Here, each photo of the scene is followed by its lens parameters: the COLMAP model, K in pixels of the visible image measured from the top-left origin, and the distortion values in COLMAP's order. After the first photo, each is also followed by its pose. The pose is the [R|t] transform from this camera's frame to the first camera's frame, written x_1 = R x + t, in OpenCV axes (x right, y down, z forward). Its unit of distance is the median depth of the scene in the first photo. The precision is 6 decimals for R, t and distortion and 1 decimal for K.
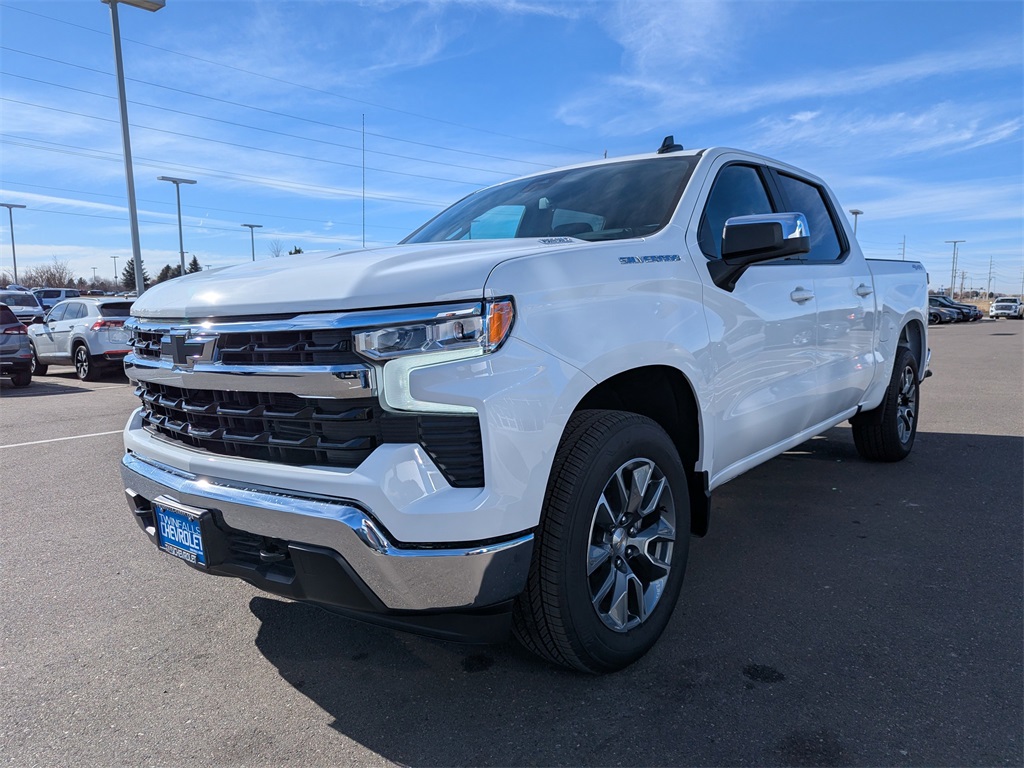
lens RADIAL K [[743.2, 0, 514.3], [0, 743.2, 398.7], [0, 0, 1]] dist [0.042508, -0.030273]
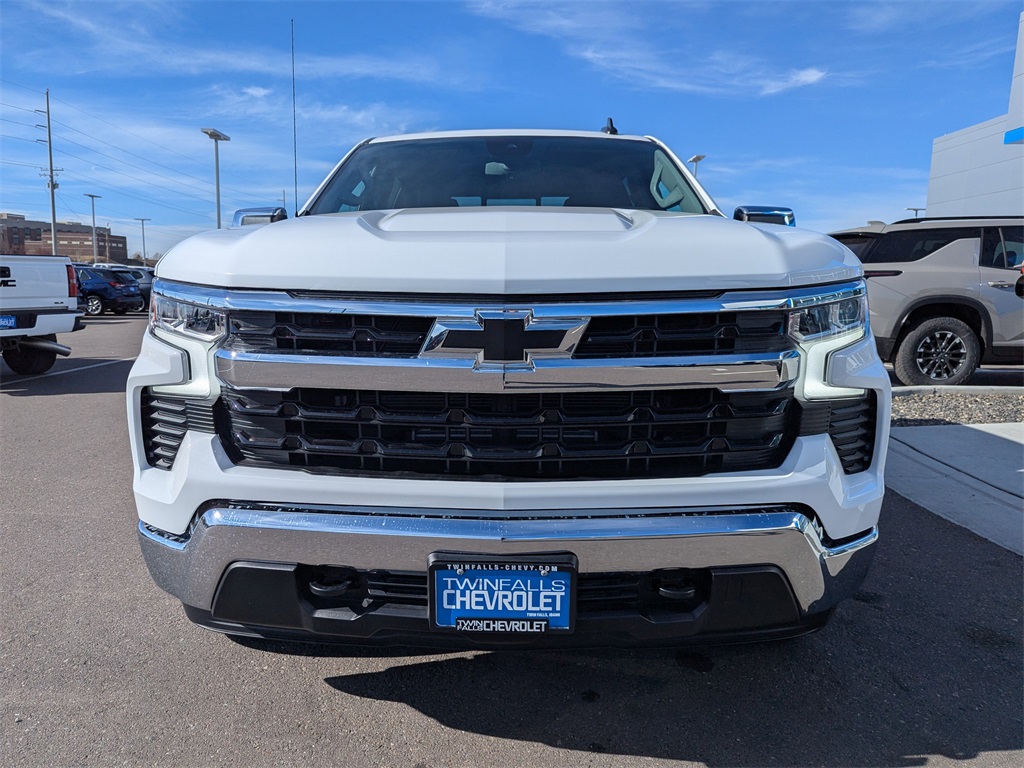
lens RADIAL K [[743.2, 0, 509.6], [0, 743.2, 394.5], [0, 0, 1]] dist [0.042508, -0.030273]
pose [[0.773384, -0.072400, 0.629790, -0.714492], [0.055044, 0.997374, 0.047064, -0.037363], [-0.631544, -0.001732, 0.775338, 0.364839]]
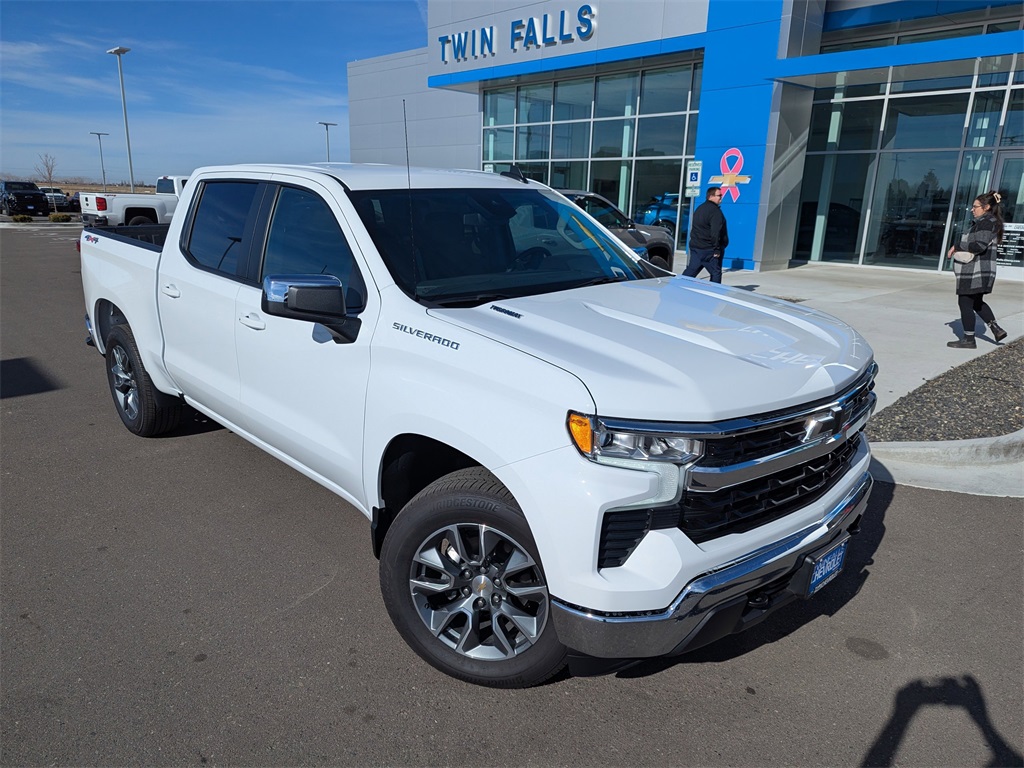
lens RADIAL K [[743.2, 0, 513.5], [0, 743.2, 389.8], [0, 0, 1]] dist [0.042508, -0.030273]
pose [[0.113138, -0.239738, 0.964223, -1.304745], [0.091196, 0.968863, 0.230191, -0.350848], [-0.989385, 0.061890, 0.131478, 1.090042]]
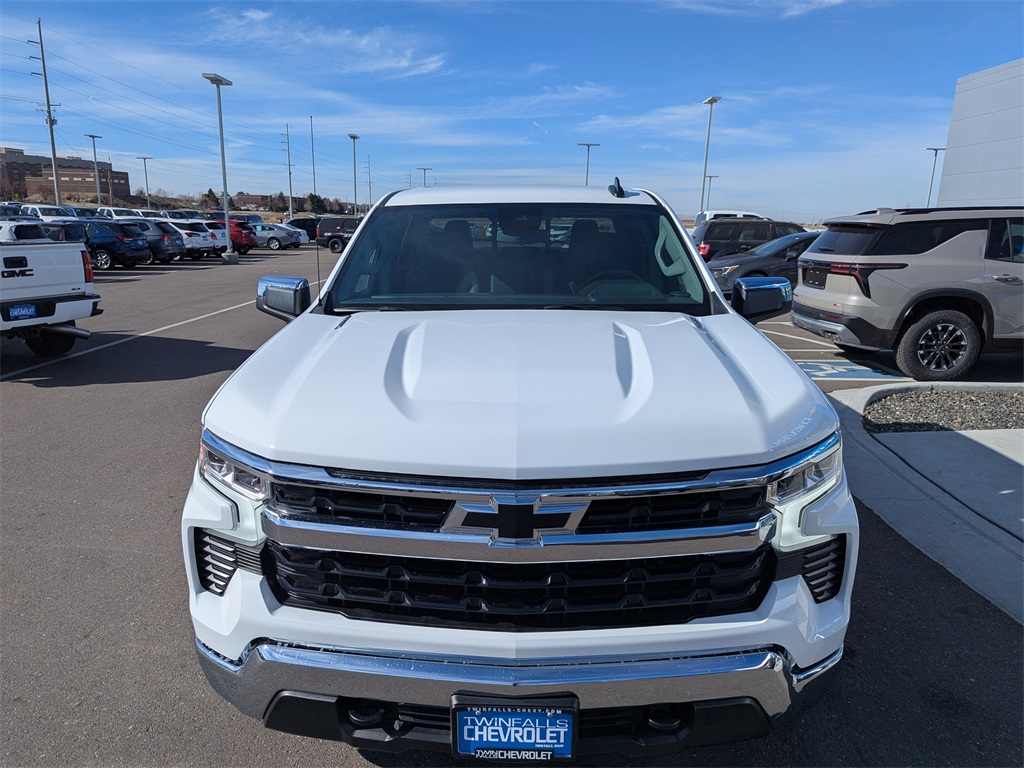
lens RADIAL K [[743.2, 0, 517.2], [0, 743.2, 400.3], [0, 0, 1]] dist [0.042508, -0.030273]
pose [[0.775260, -0.130049, 0.618109, -0.745754], [0.053837, 0.988619, 0.140479, -0.248123], [-0.629343, -0.075631, 0.773439, 0.310985]]
